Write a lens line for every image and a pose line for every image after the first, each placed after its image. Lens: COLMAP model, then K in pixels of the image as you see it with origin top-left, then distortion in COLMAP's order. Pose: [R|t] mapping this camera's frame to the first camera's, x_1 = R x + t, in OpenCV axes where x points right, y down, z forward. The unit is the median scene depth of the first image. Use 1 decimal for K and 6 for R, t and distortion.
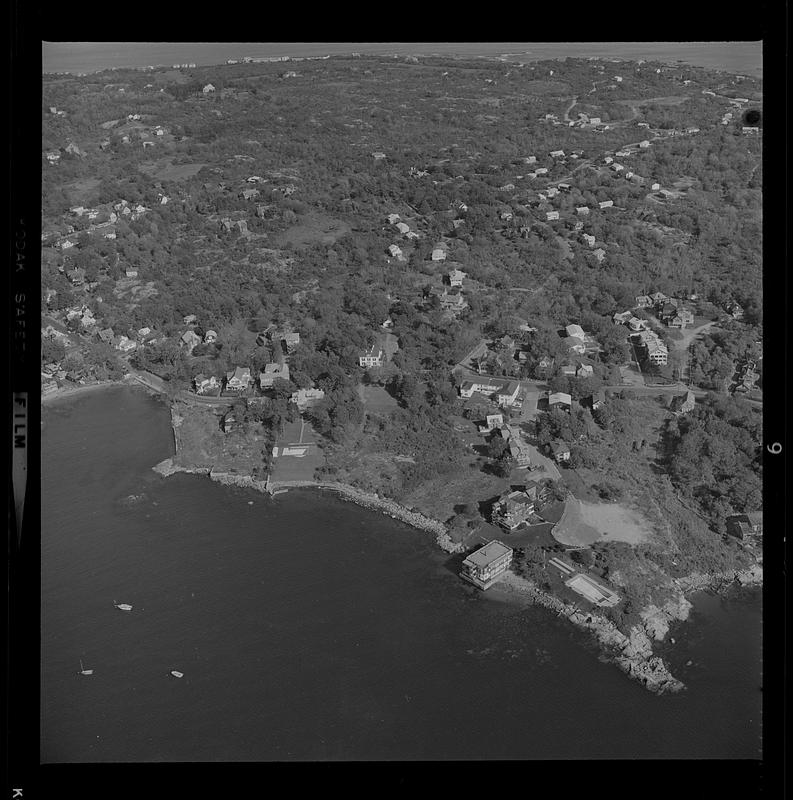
lens RADIAL K [[948.7, 0, 396.5], [0, 948.7, 400.0], [0, 0, 1]] dist [-0.014346, 0.014075]
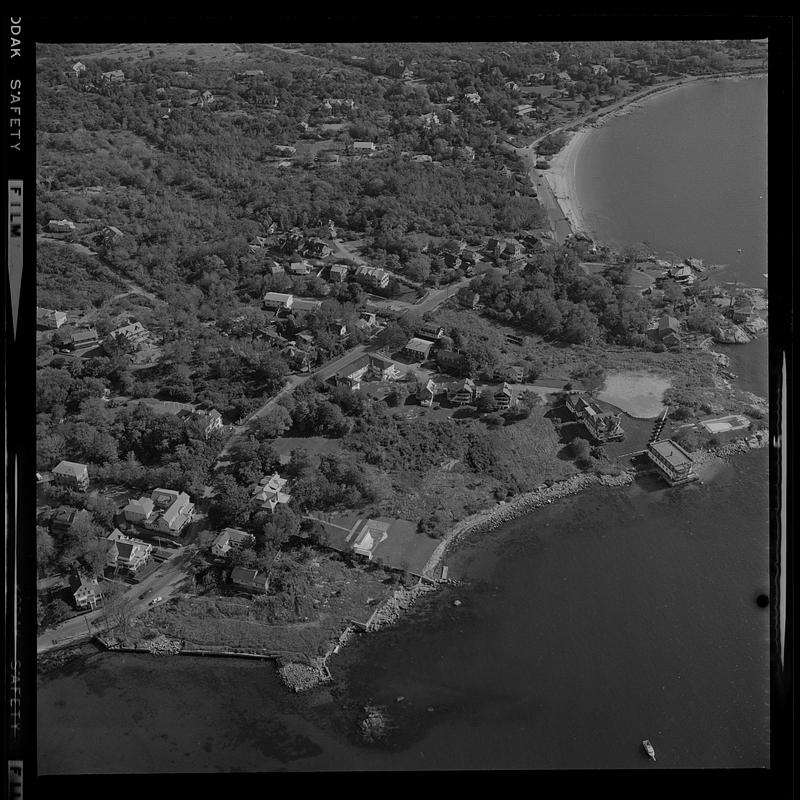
lens RADIAL K [[948.7, 0, 400.0], [0, 948.7, 400.0], [0, 0, 1]] dist [-0.014346, 0.014075]
pose [[0.348494, -0.455816, 0.819014, -0.582072], [0.408259, 0.860366, 0.305114, -0.228422], [-0.843728, 0.228039, 0.485923, 0.512441]]
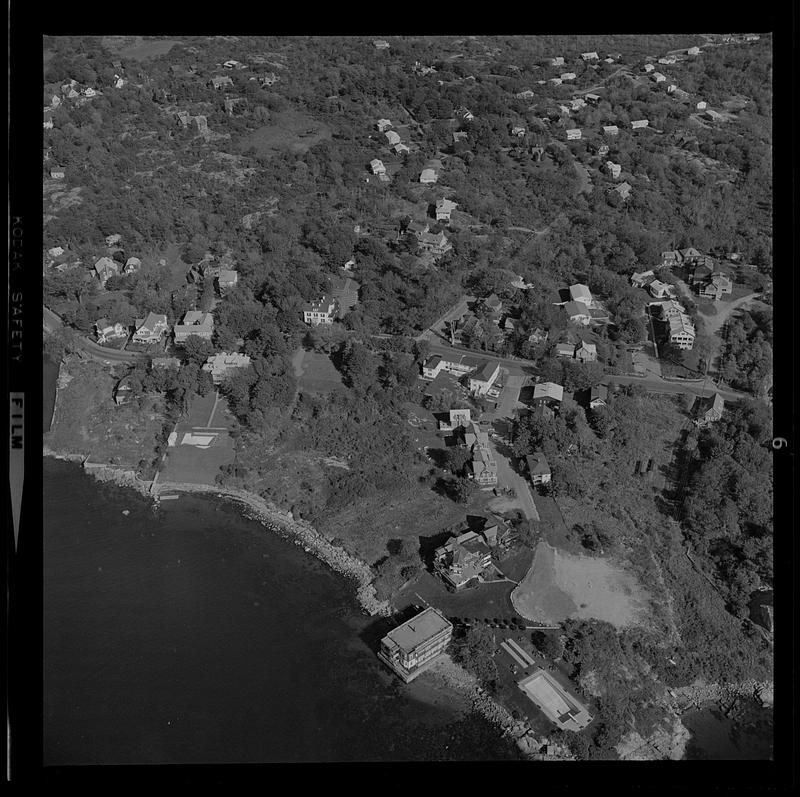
lens RADIAL K [[957.9, 0, 400.0], [0, 957.9, 398.5], [0, 0, 1]] dist [0.011775, -0.067397]
pose [[0.997580, 0.068687, -0.010749, 0.054886], [-0.067163, 0.992068, 0.106252, -0.063621], [0.017962, -0.105273, 0.994281, 0.200338]]
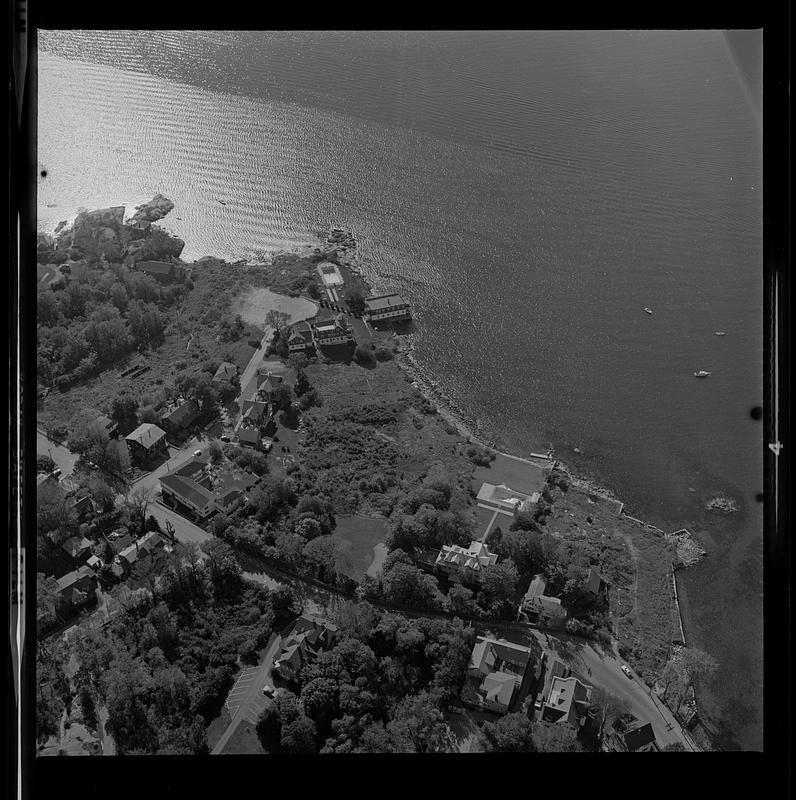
lens RADIAL K [[948.7, 0, 398.0], [0, 948.7, 400.0], [0, 0, 1]] dist [-0.014346, 0.014075]
pose [[-0.933749, -0.192036, 0.302052, -0.205342], [0.186444, 0.459404, 0.868439, -0.556189], [-0.305535, 0.867220, -0.393164, 1.091644]]
